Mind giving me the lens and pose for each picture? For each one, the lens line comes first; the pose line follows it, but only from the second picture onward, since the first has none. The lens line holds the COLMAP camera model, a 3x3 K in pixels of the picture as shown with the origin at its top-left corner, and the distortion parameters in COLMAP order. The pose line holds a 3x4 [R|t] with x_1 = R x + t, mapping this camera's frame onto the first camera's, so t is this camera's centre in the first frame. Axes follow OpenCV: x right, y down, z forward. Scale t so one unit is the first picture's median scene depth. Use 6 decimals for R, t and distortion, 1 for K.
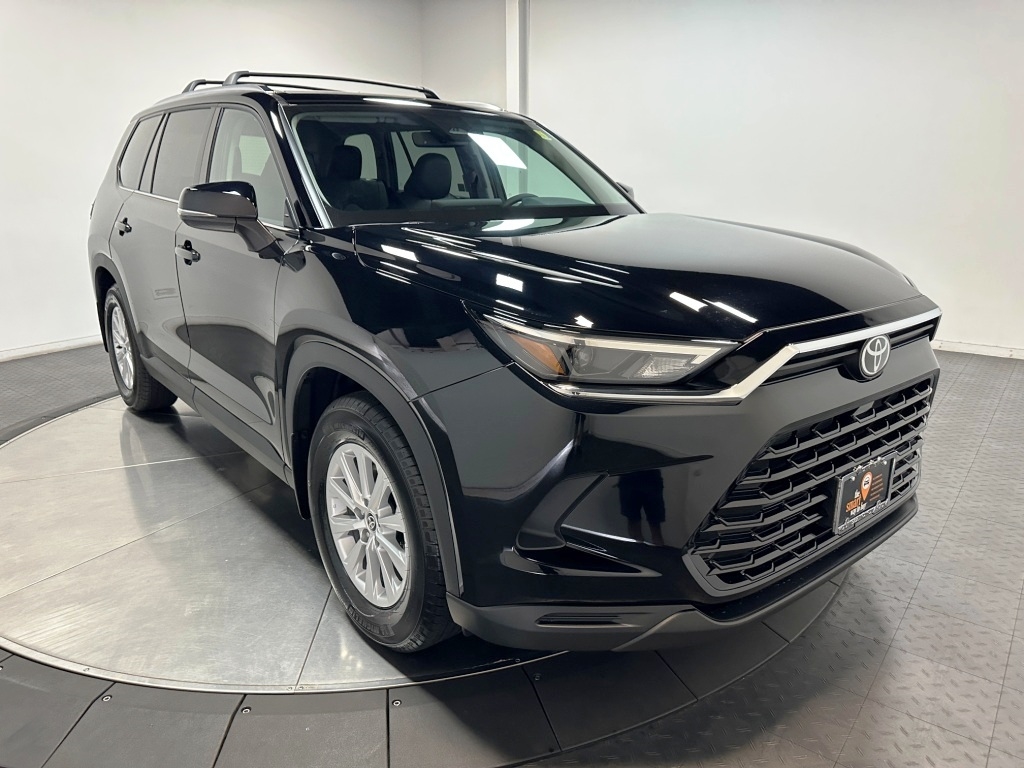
lens RADIAL K [[706.3, 0, 511.2], [0, 706.3, 358.8], [0, 0, 1]] dist [0.097364, 0.000160]
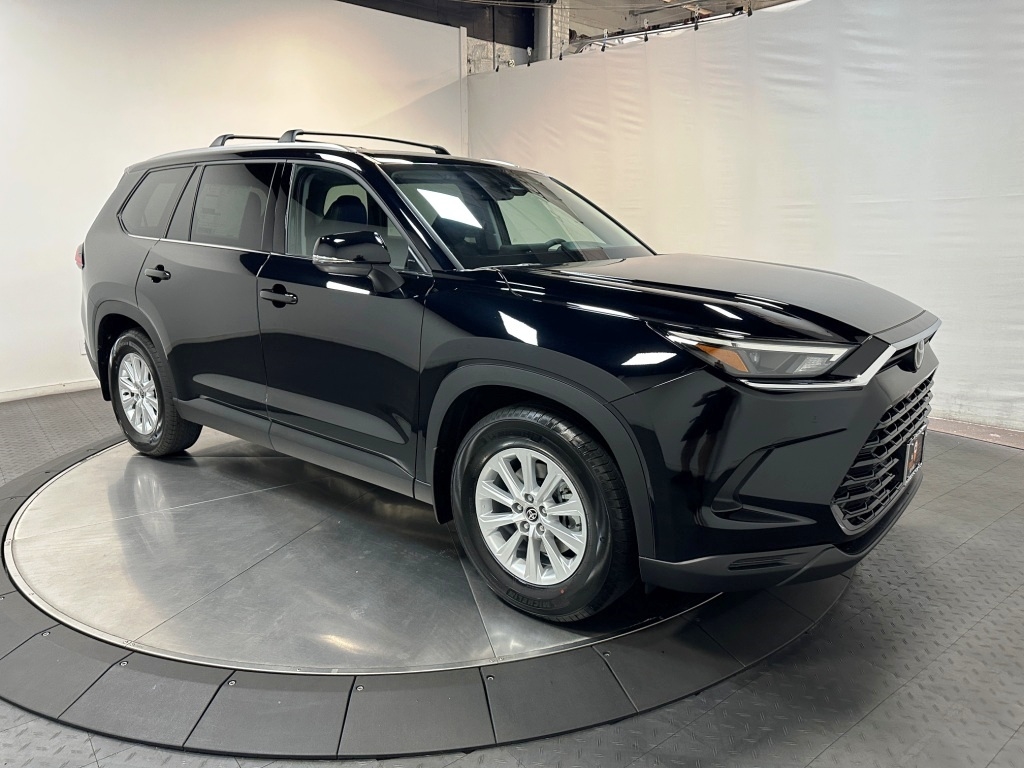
lens RADIAL K [[706.3, 0, 511.2], [0, 706.3, 358.8], [0, 0, 1]] dist [0.097364, 0.000160]
pose [[0.976934, -0.041103, 0.209549, -0.483840], [0.052942, 0.997284, -0.051205, 0.031438], [-0.206876, 0.061118, 0.976456, -0.167265]]
